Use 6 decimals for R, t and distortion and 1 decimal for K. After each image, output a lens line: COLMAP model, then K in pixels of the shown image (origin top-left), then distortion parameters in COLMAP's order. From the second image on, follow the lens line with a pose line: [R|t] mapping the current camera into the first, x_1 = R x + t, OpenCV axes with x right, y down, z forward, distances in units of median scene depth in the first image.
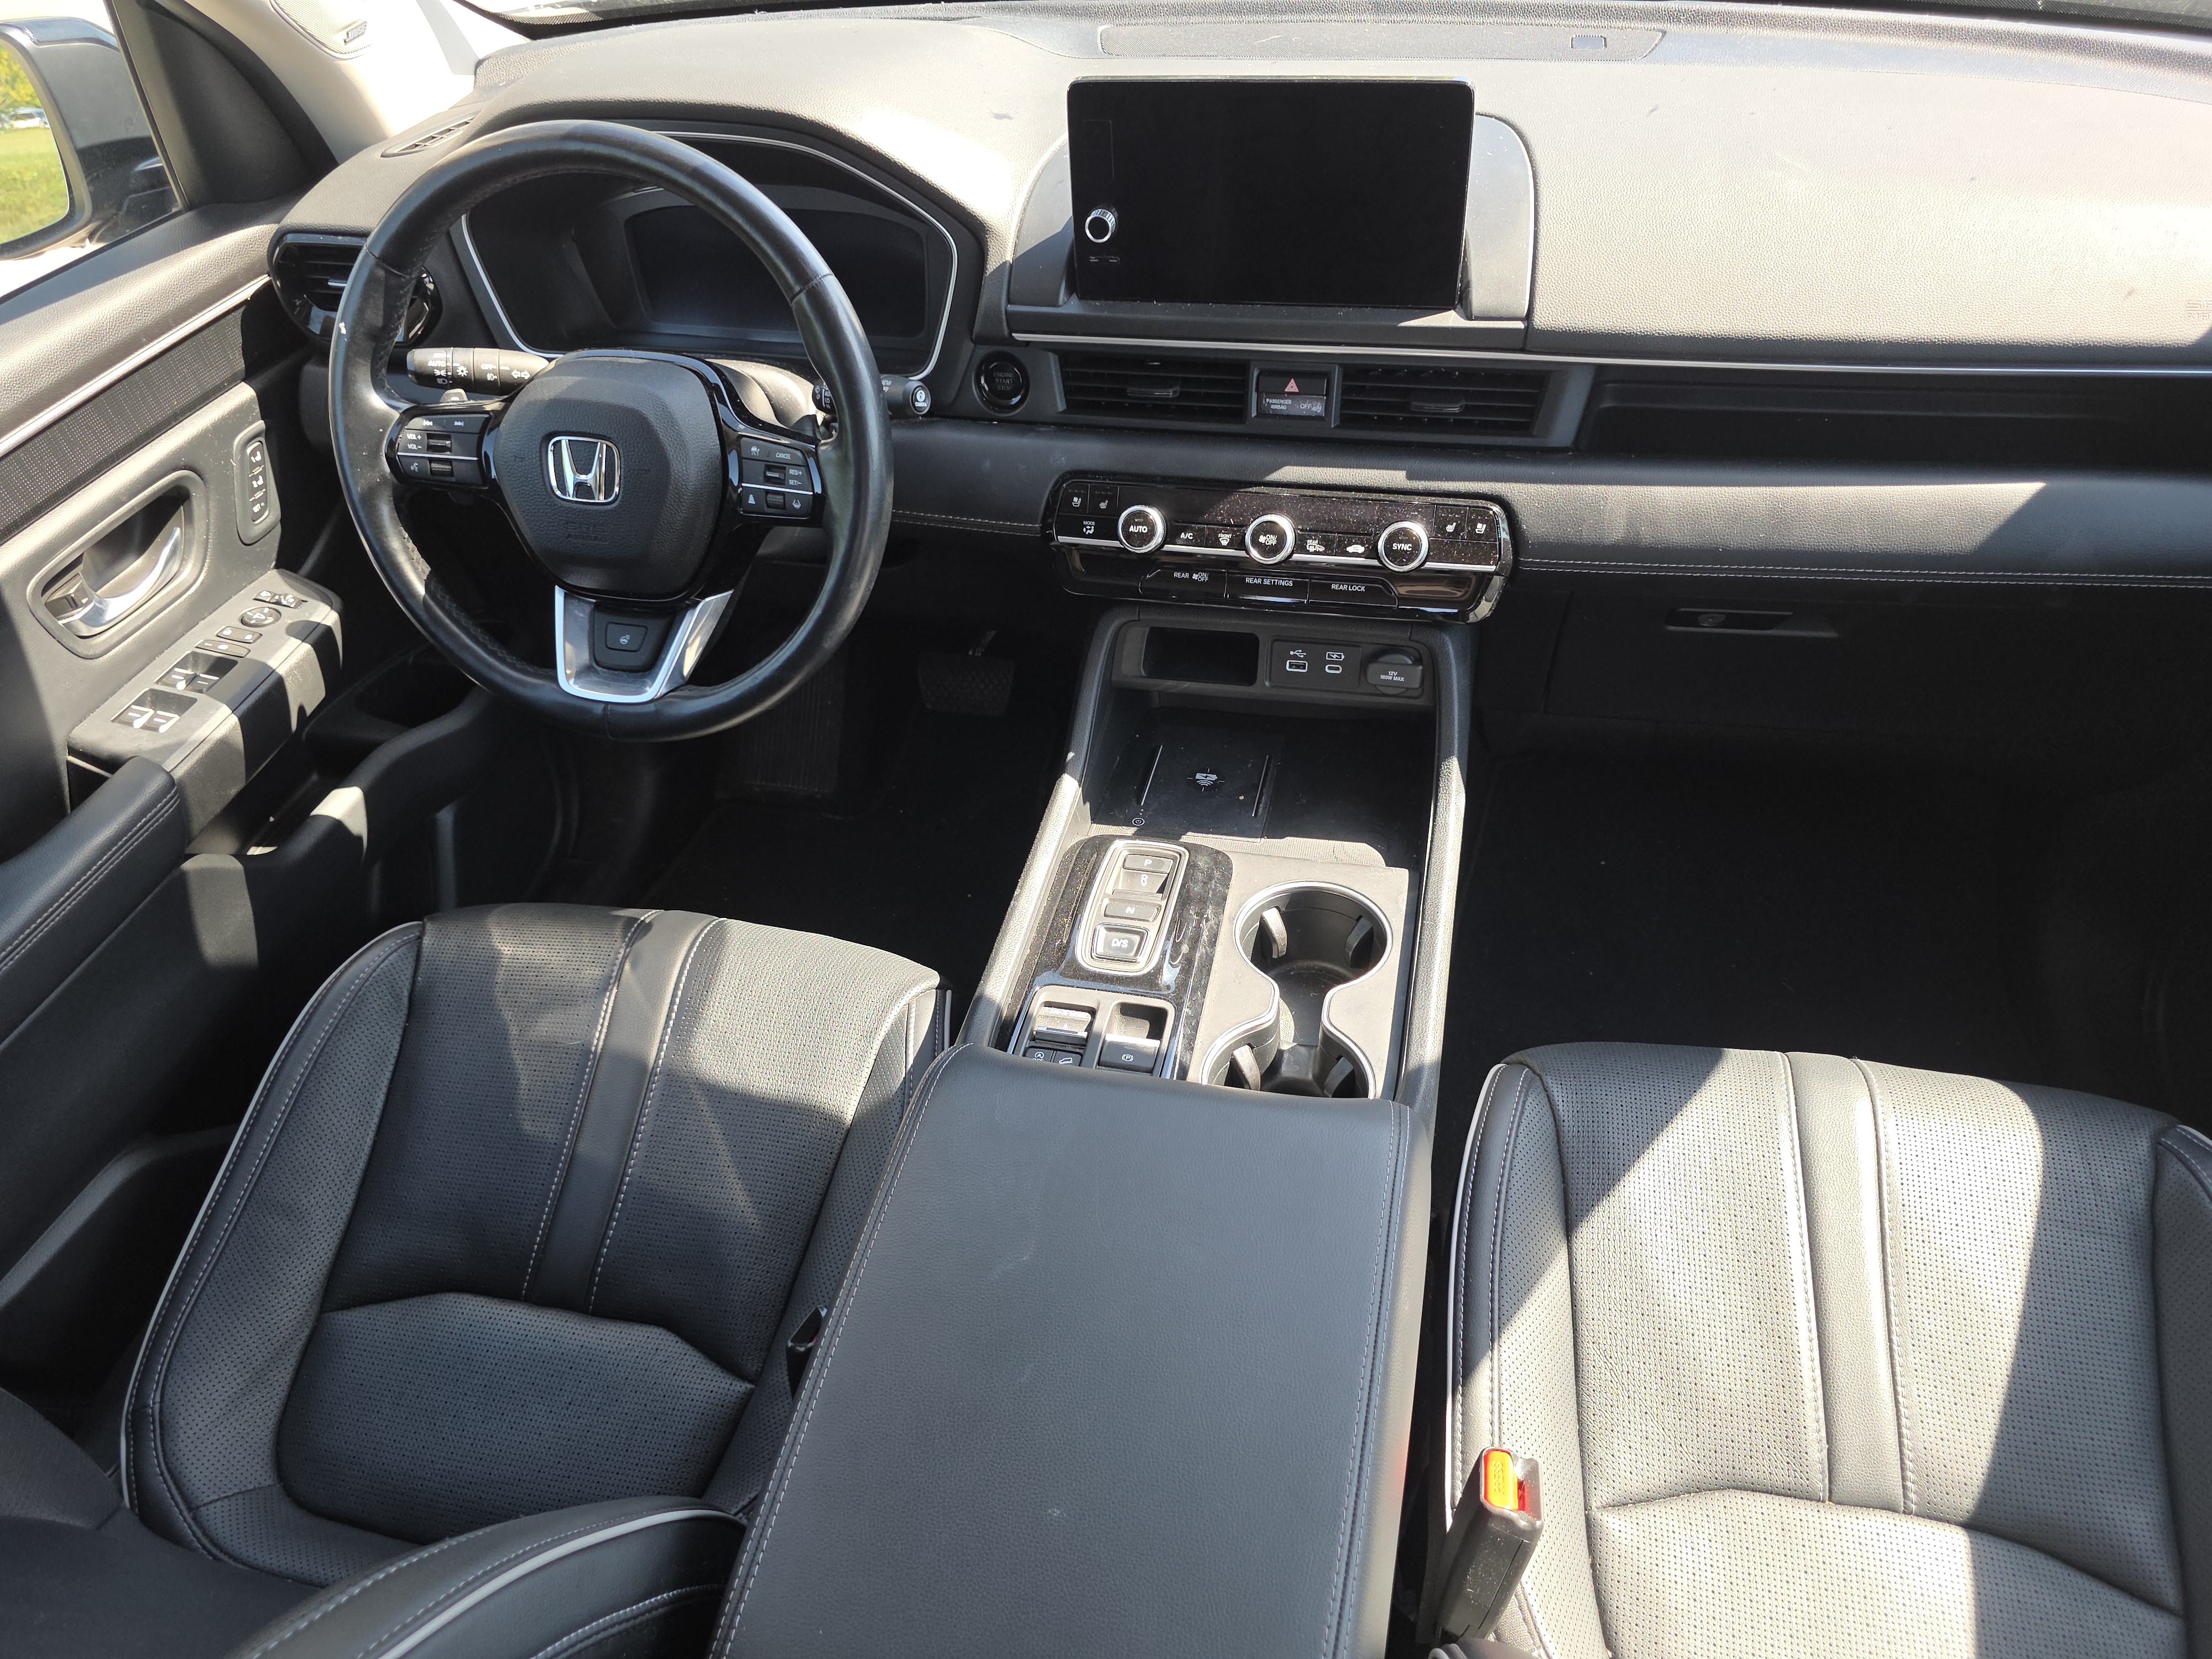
lens RADIAL K [[1518.1, 0, 1118.9], [0, 1518.1, 868.6], [0, 0, 1]] dist [0.086003, -0.101554]
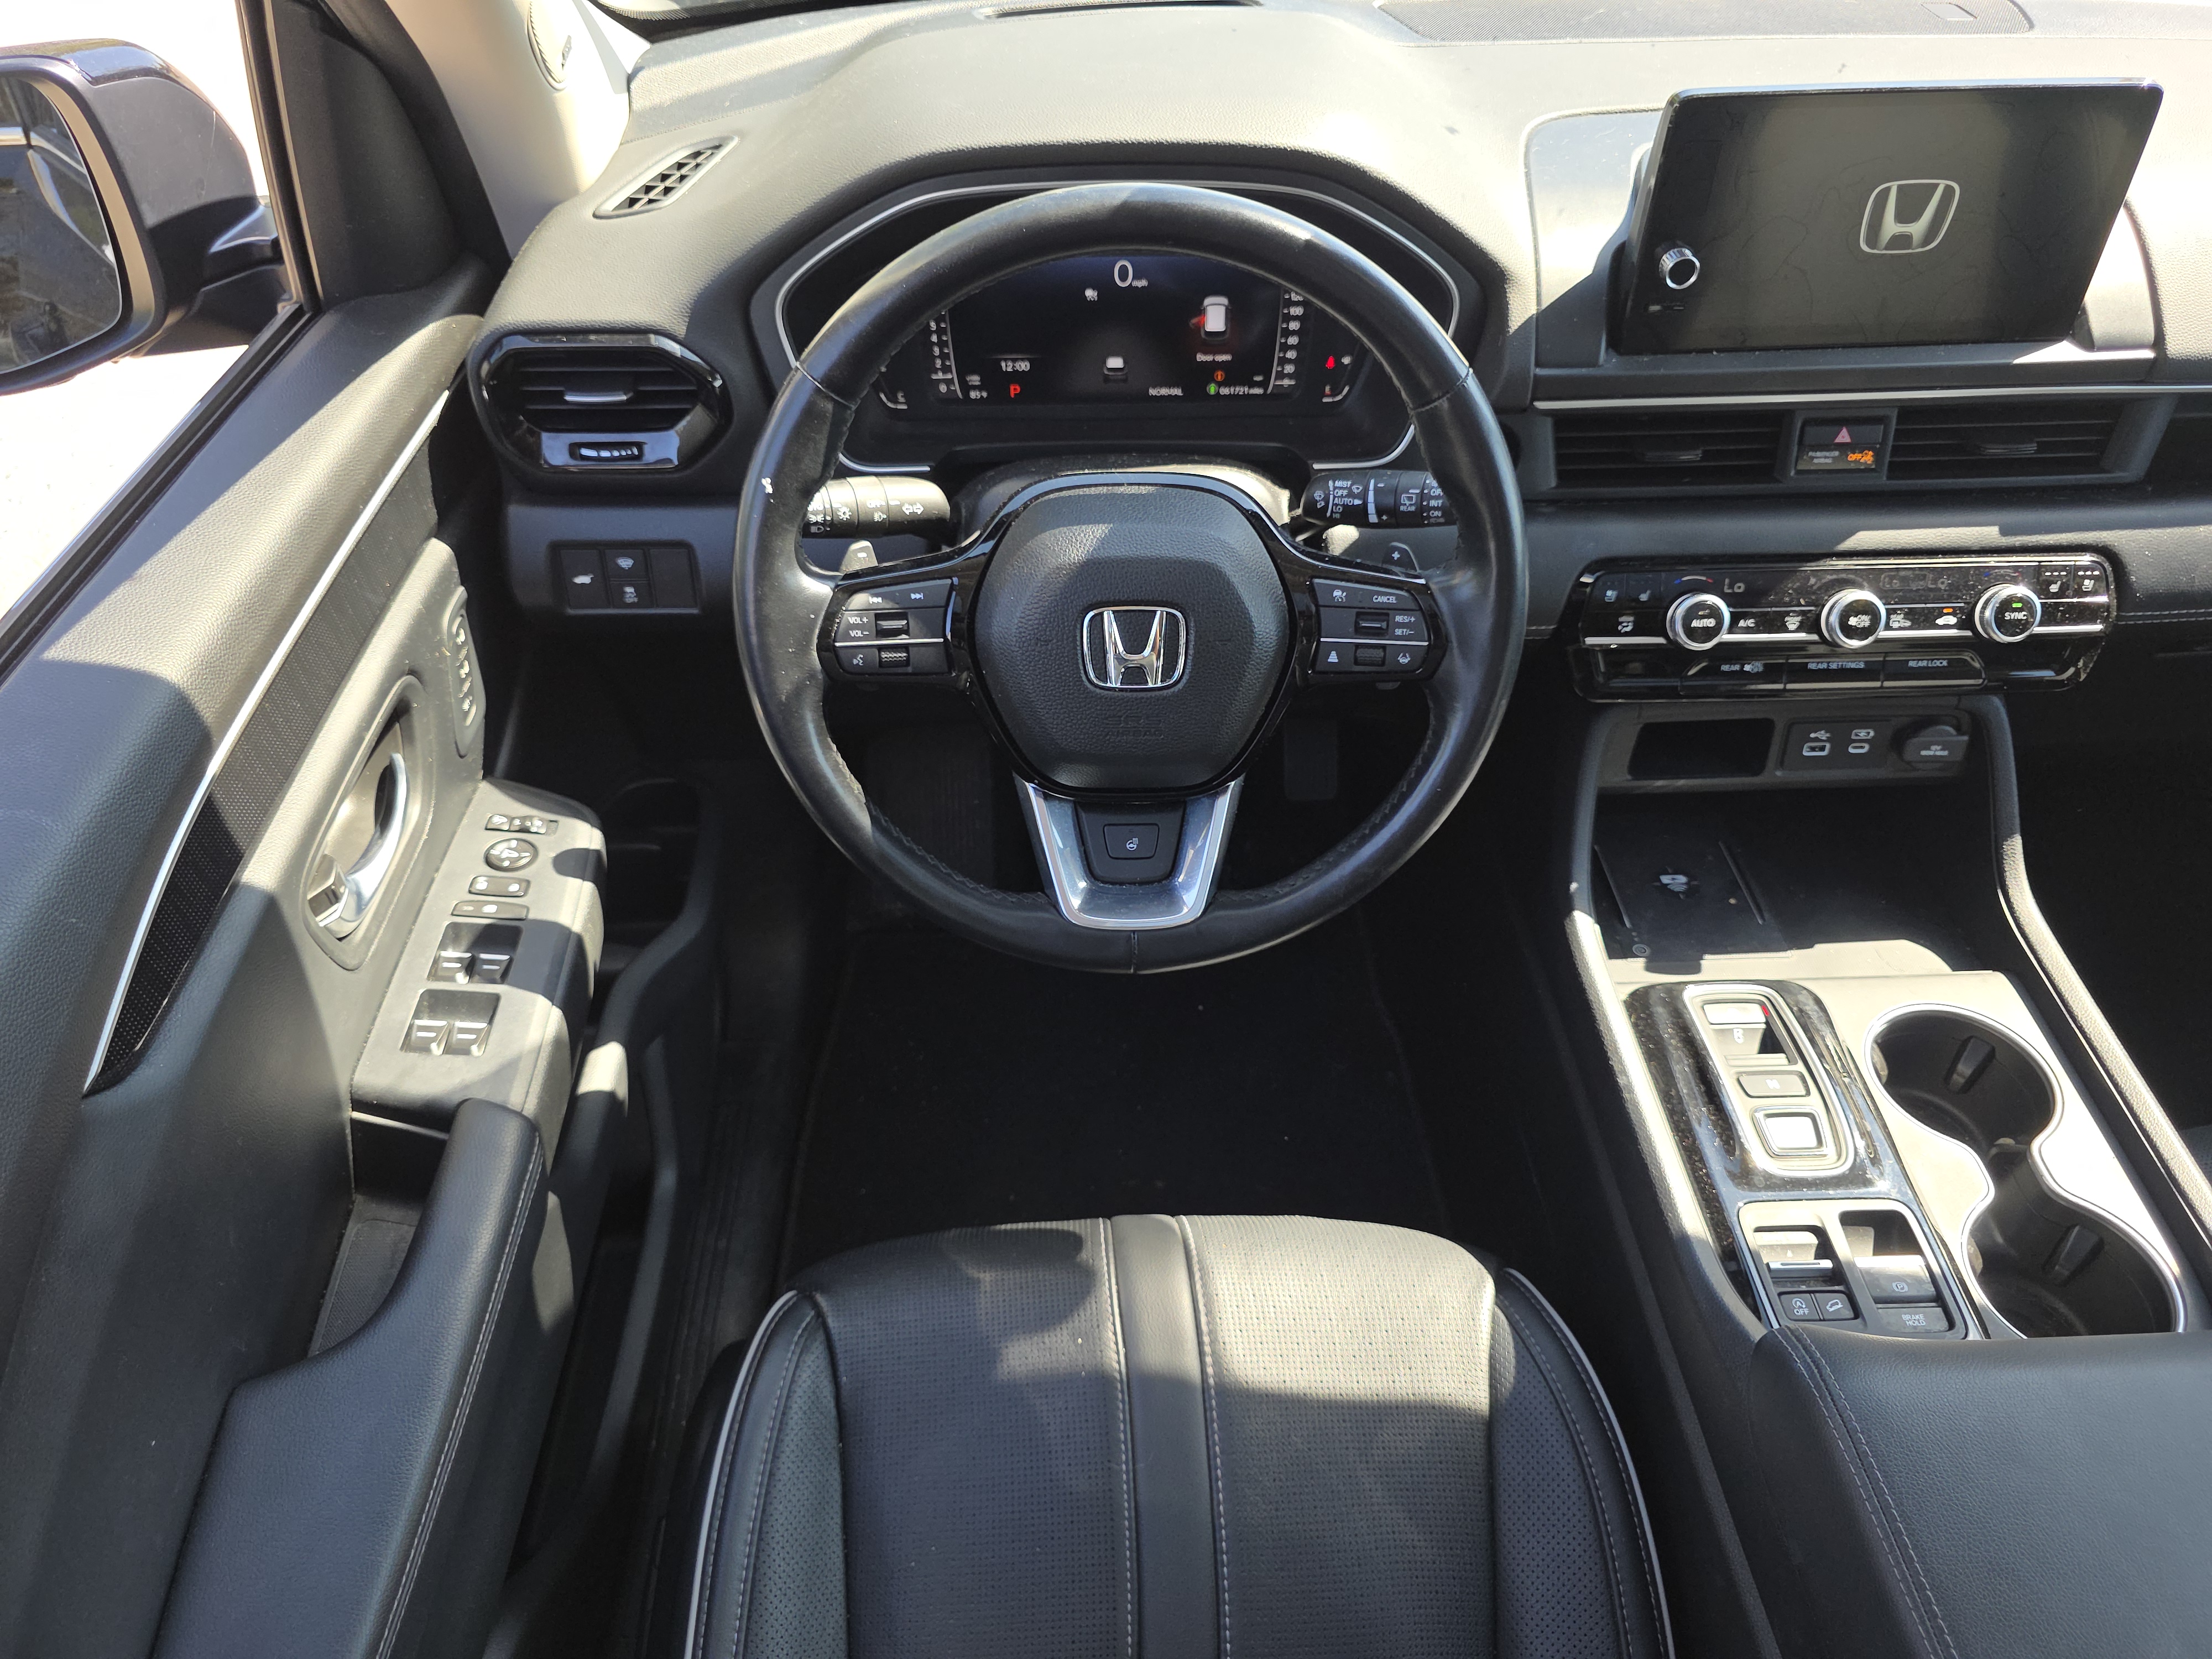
lens RADIAL K [[1534.9, 0, 1123.9], [0, 1534.9, 839.4], [0, 0, 1]] dist [0.015175, -0.001809]
pose [[0.968765, -0.138910, 0.205424, -0.479198], [0.133978, 0.990263, 0.037797, -0.180030], [-0.208675, -0.009094, 0.977943, 0.248637]]
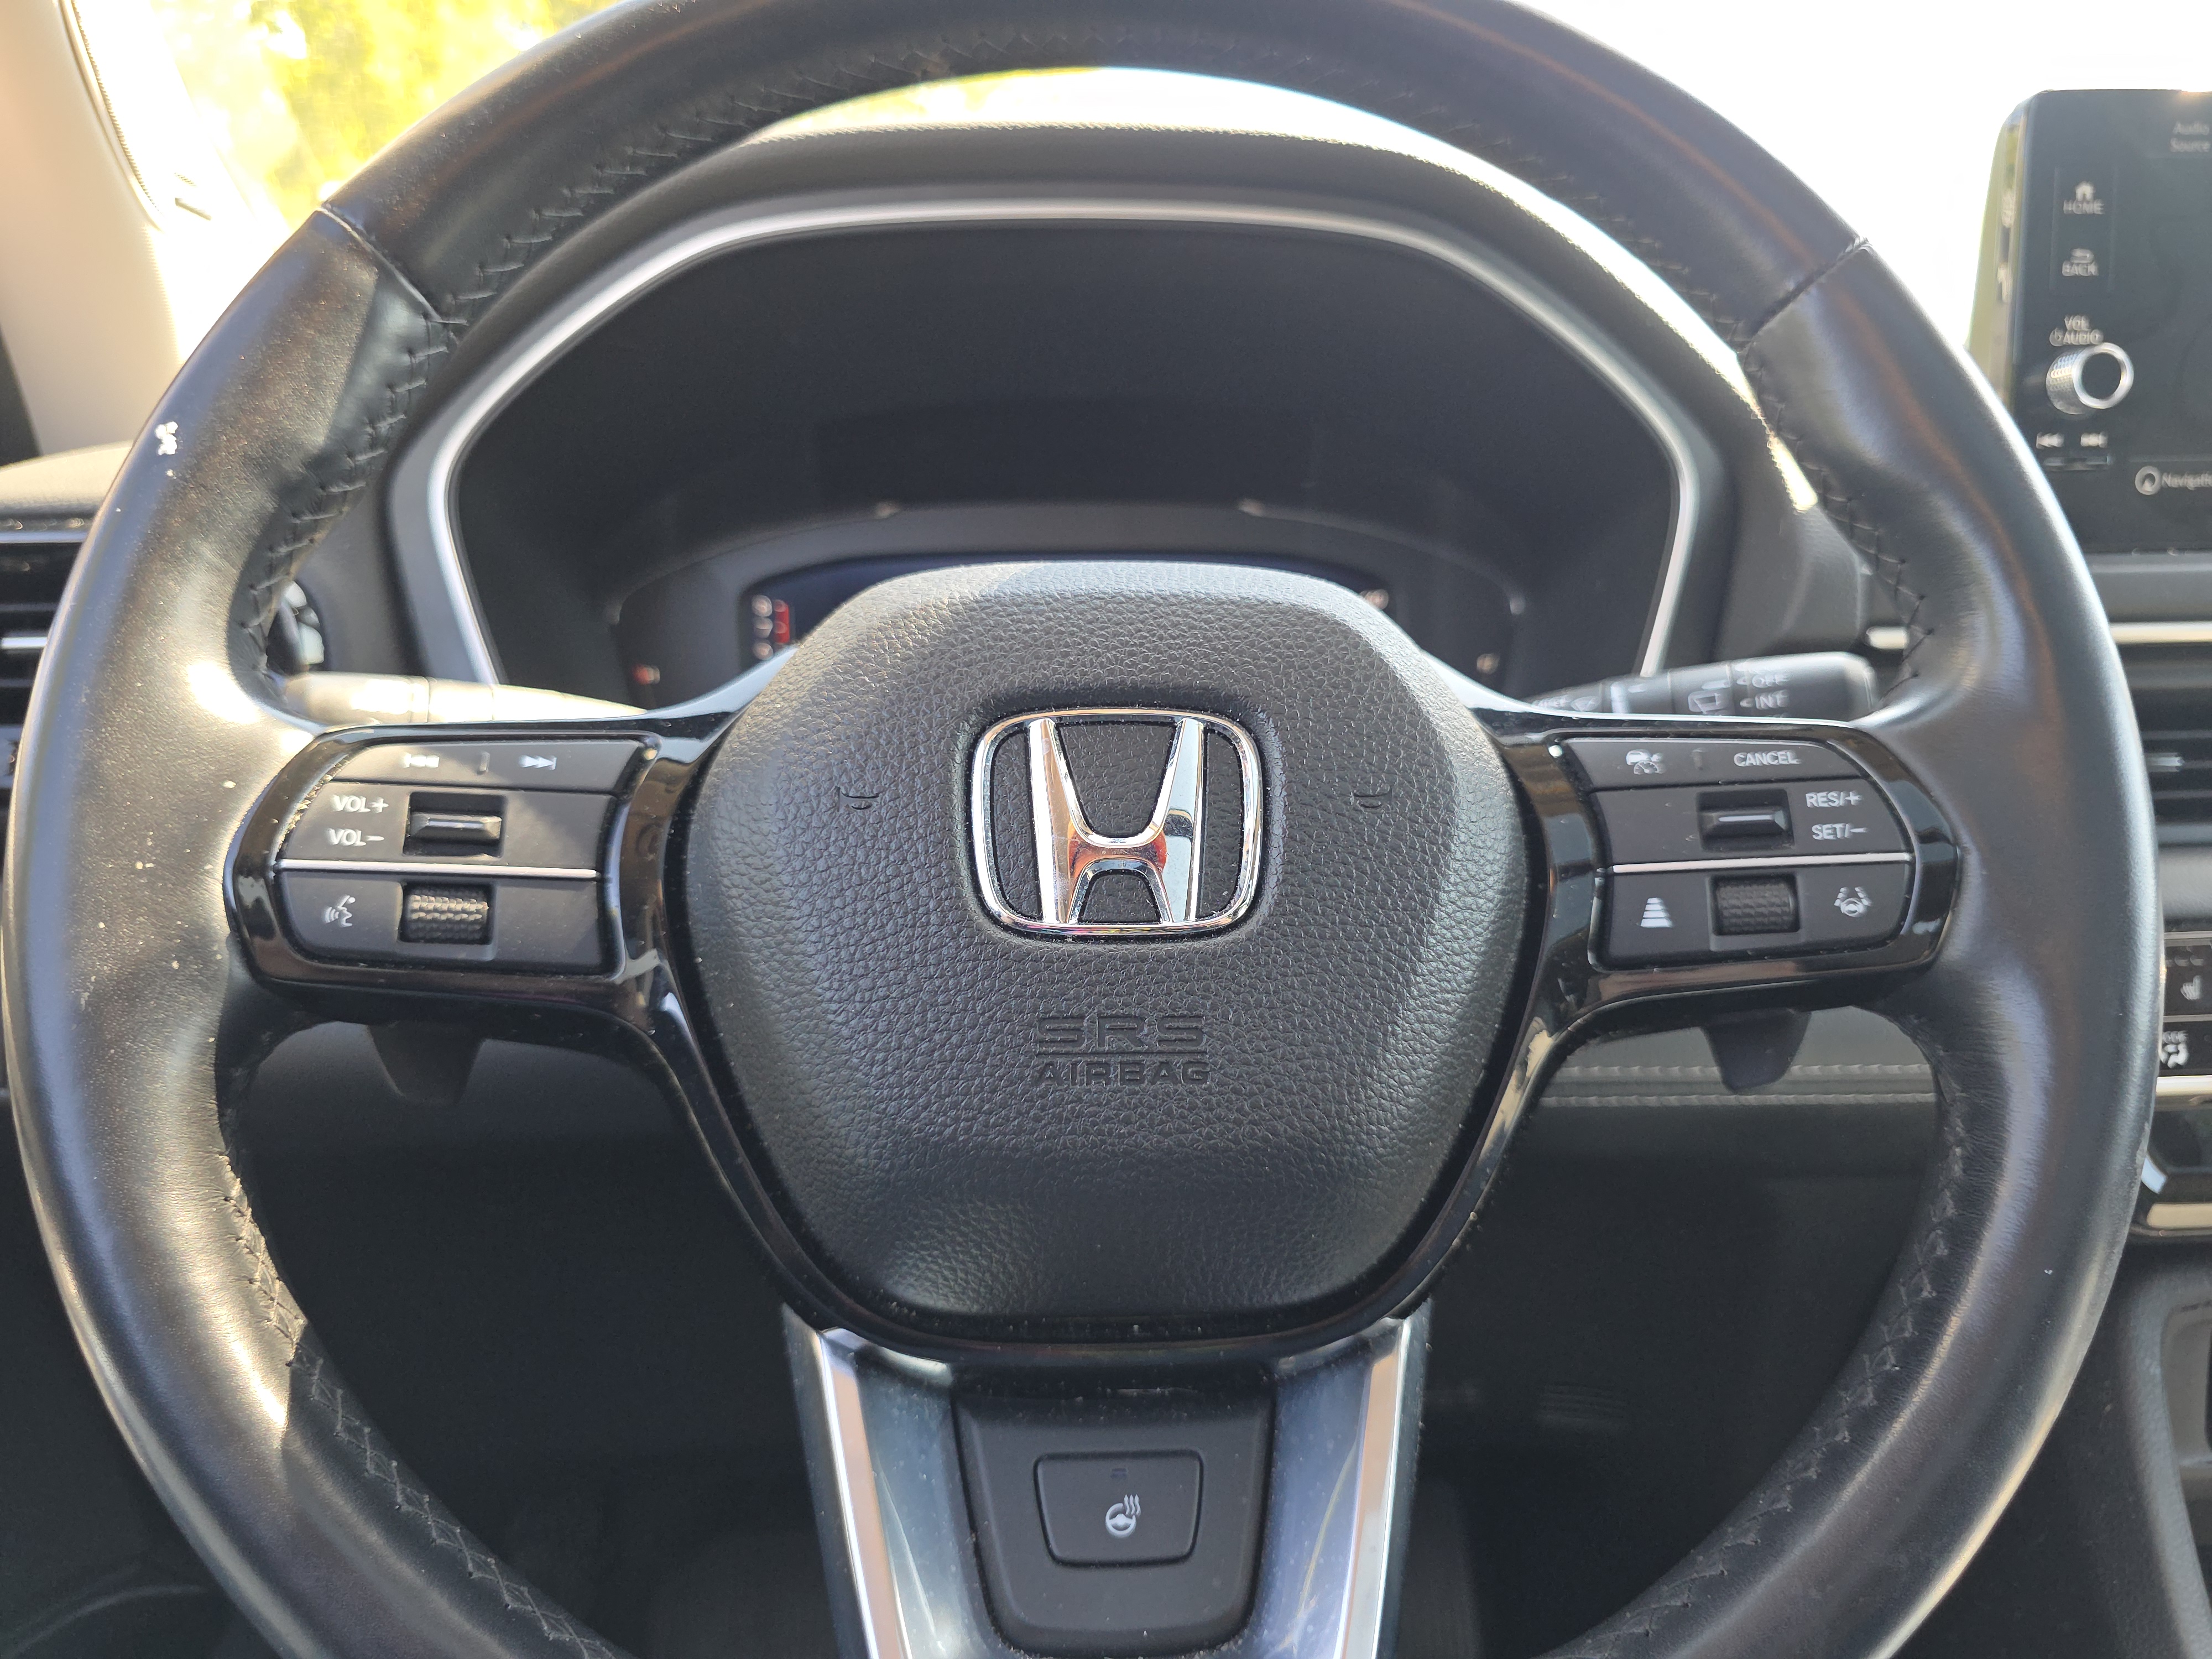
lens RADIAL K [[1540.1, 0, 1110.1], [0, 1540.1, 851.1], [0, 0, 1]] dist [0.091228, -0.131772]
pose [[0.964222, -0.018103, 0.264477, -0.387001], [0.155025, 0.847797, -0.507157, -0.110833], [-0.215041, 0.530012, 0.820271, 0.724637]]
